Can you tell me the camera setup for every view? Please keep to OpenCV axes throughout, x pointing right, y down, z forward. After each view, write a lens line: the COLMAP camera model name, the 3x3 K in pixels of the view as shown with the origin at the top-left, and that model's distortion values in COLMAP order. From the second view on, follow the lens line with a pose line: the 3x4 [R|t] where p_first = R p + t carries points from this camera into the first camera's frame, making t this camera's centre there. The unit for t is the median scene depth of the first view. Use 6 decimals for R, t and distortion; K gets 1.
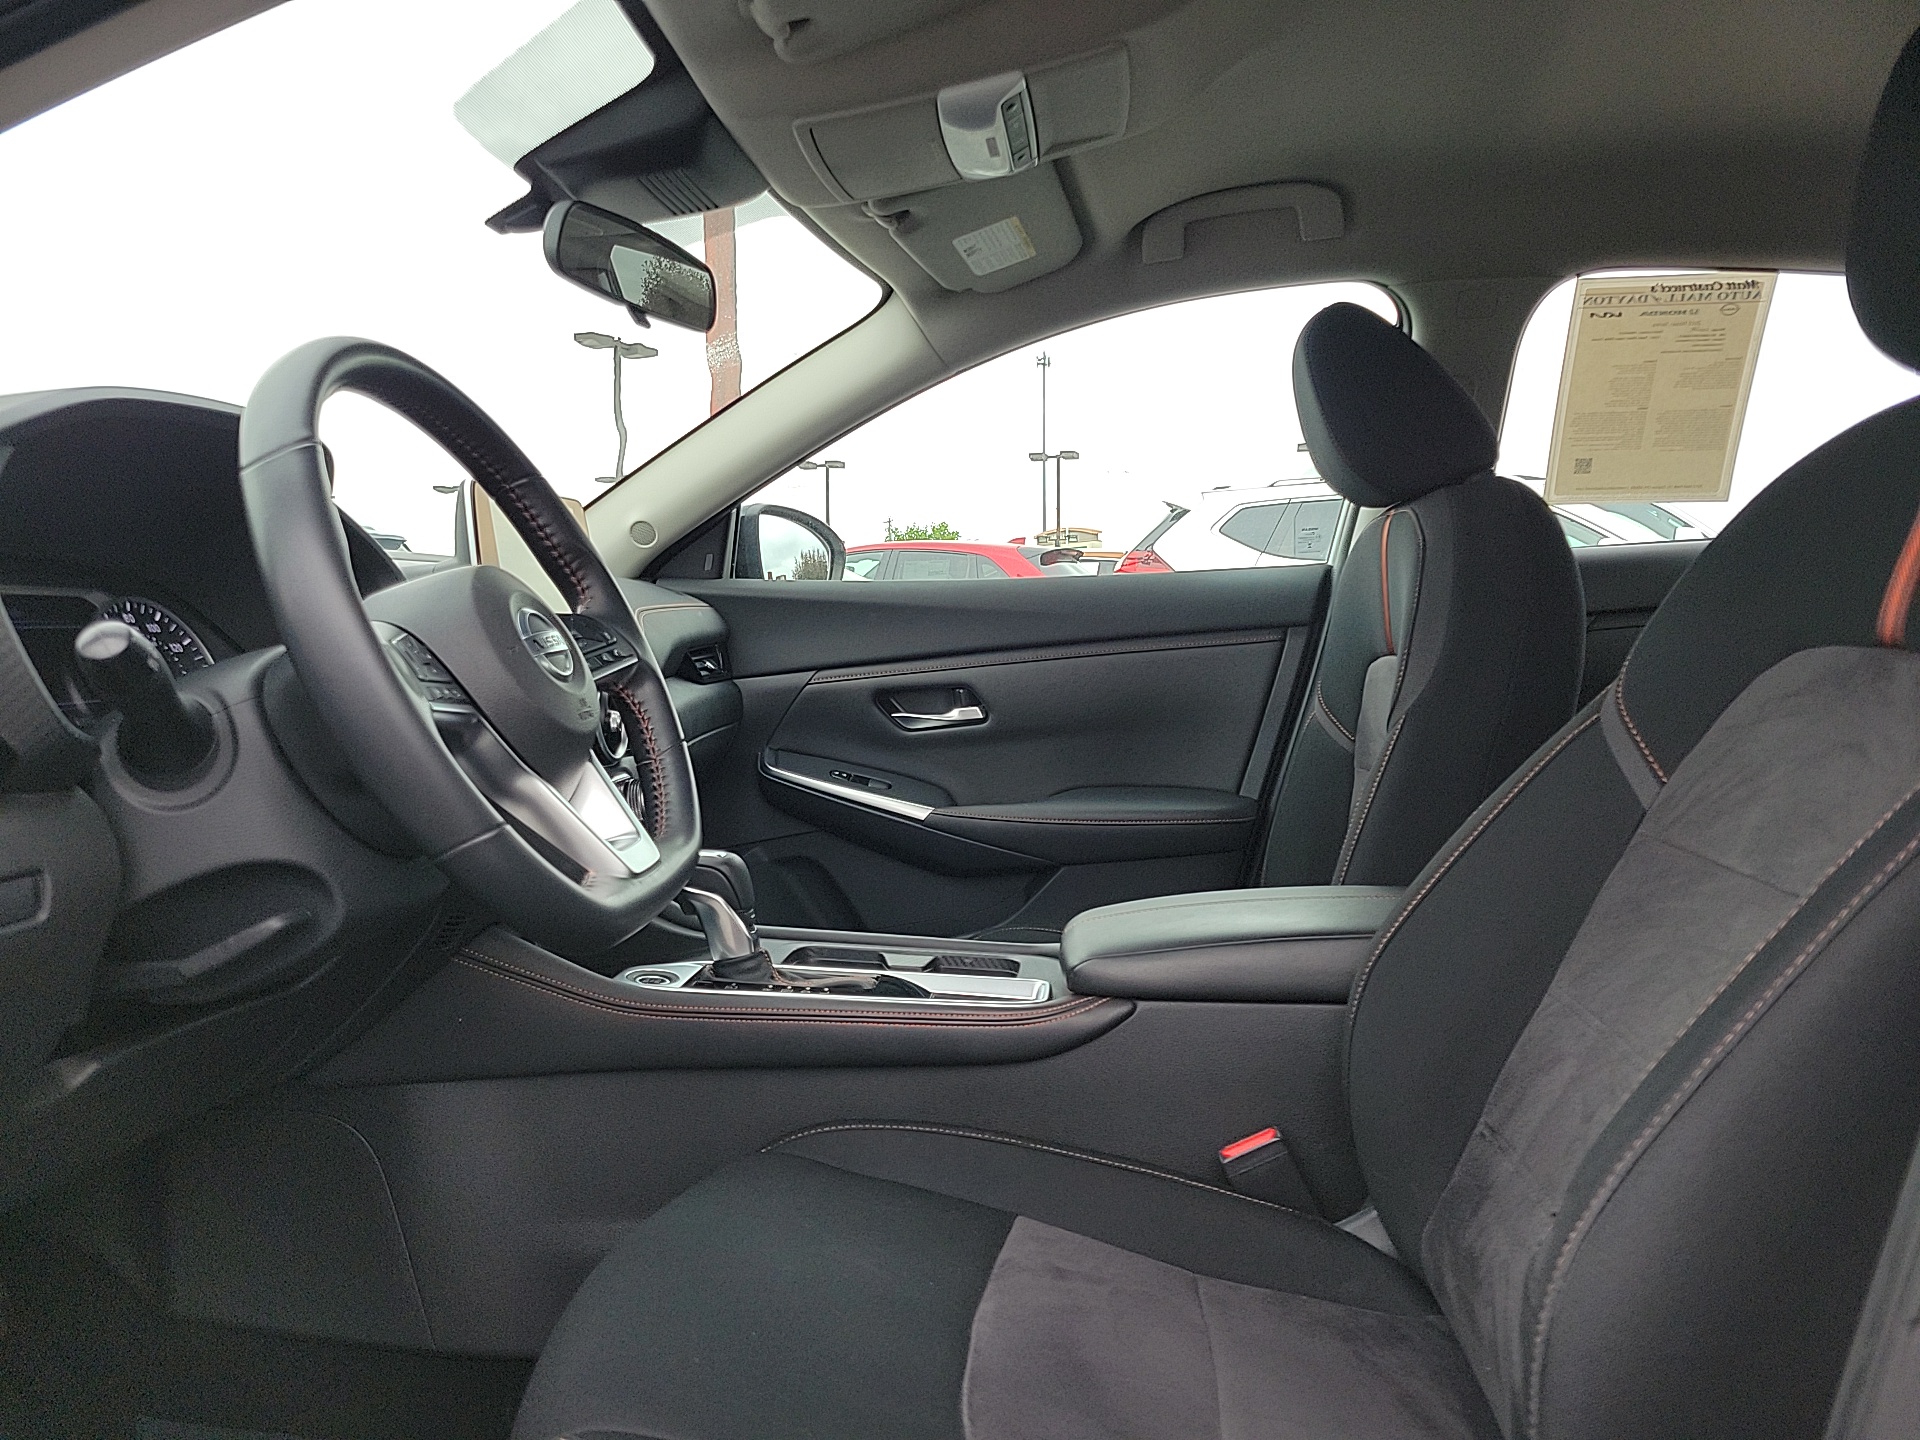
lens RADIAL K [[1422.8, 0, 960.0], [0, 1422.8, 720.0], [0, 0, 1]] dist [0.043901, -0.007084]
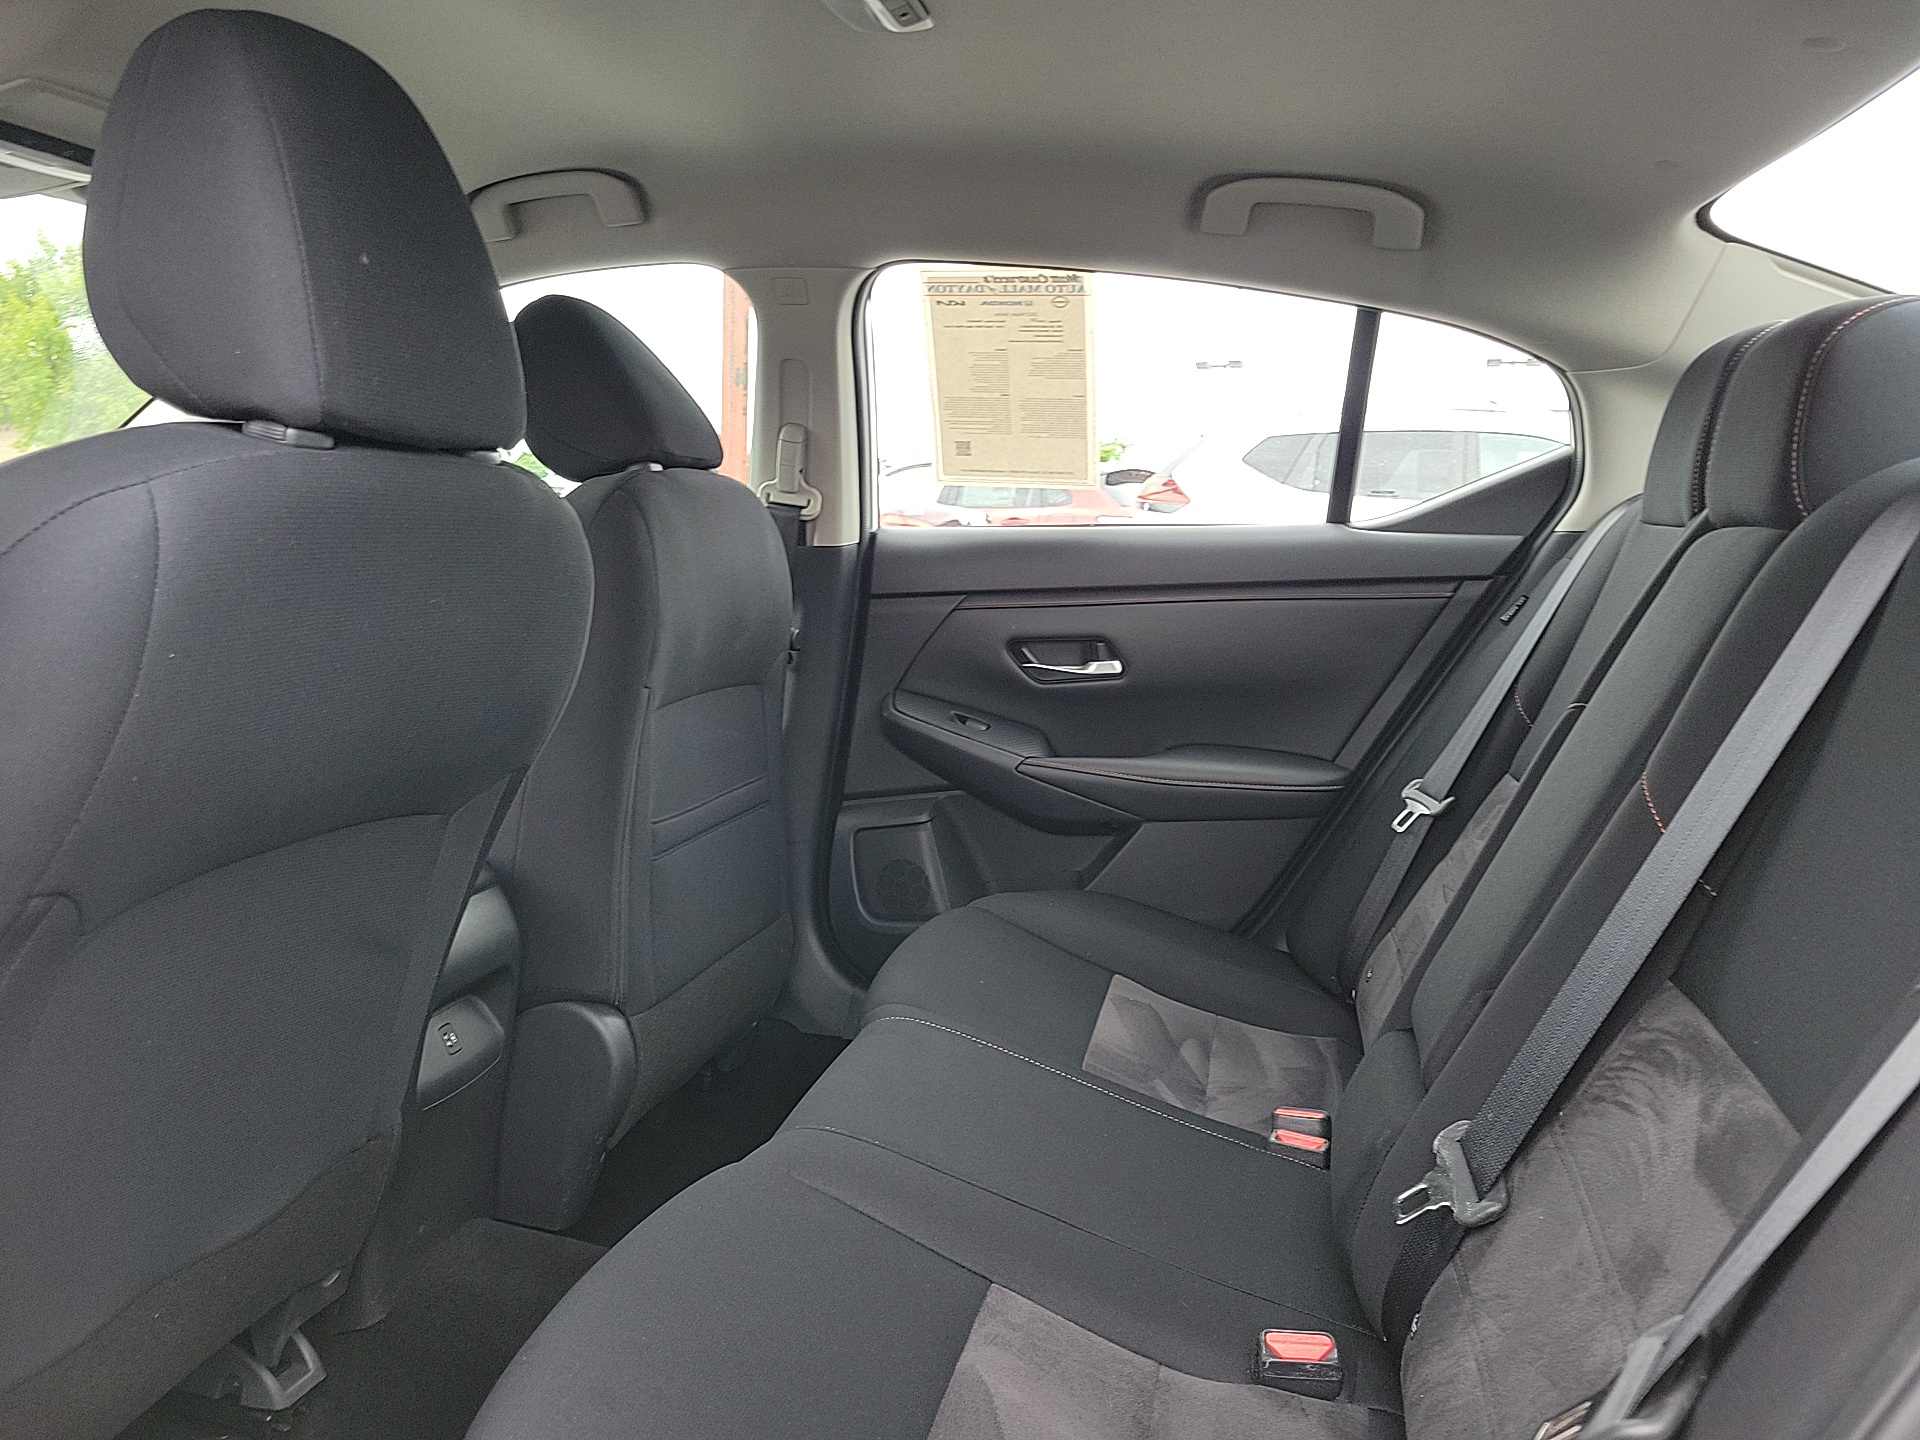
lens RADIAL K [[1436.4, 0, 915.8], [0, 1436.4, 737.9], [0, 0, 1]] dist [0.040802, -0.006052]
pose [[0.987254, 0.066532, -0.144581, 0.592486], [-0.055523, 0.995336, 0.078891, -0.052660], [0.149156, -0.069858, 0.986343, -0.037947]]
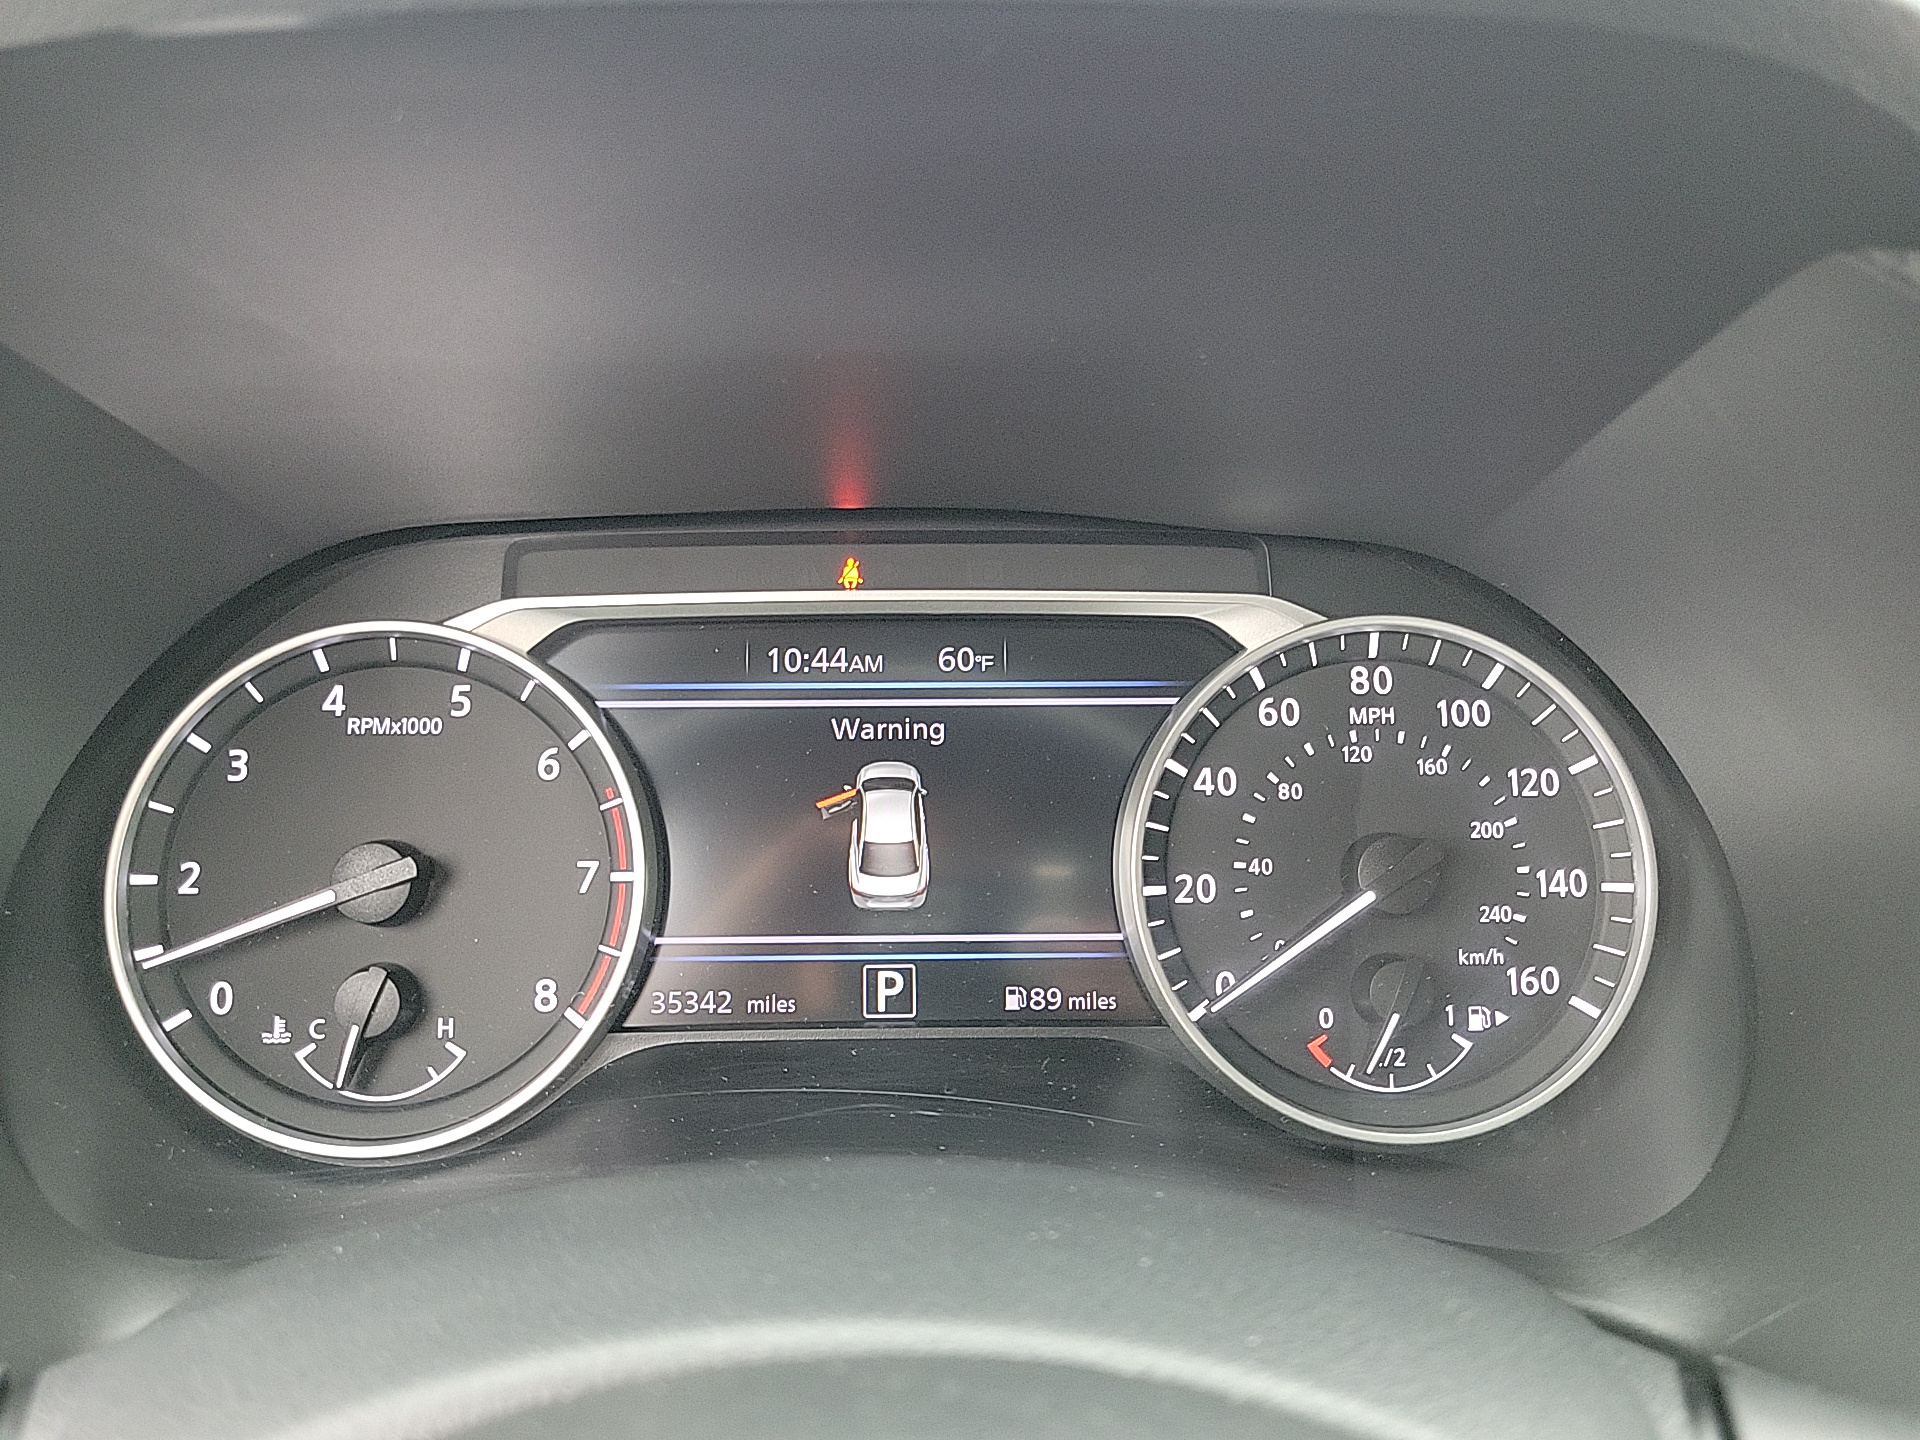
lens RADIAL K [[1456.8, 0, 960.0], [0, 1456.8, 720.0], [0, 0, 1]] dist [0.018973, -0.003476]
pose [[0.129439, 0.275064, -0.952673, -0.149658], [-0.070933, 0.960862, 0.267791, -0.078595], [0.989047, 0.032913, 0.143884, 0.472101]]
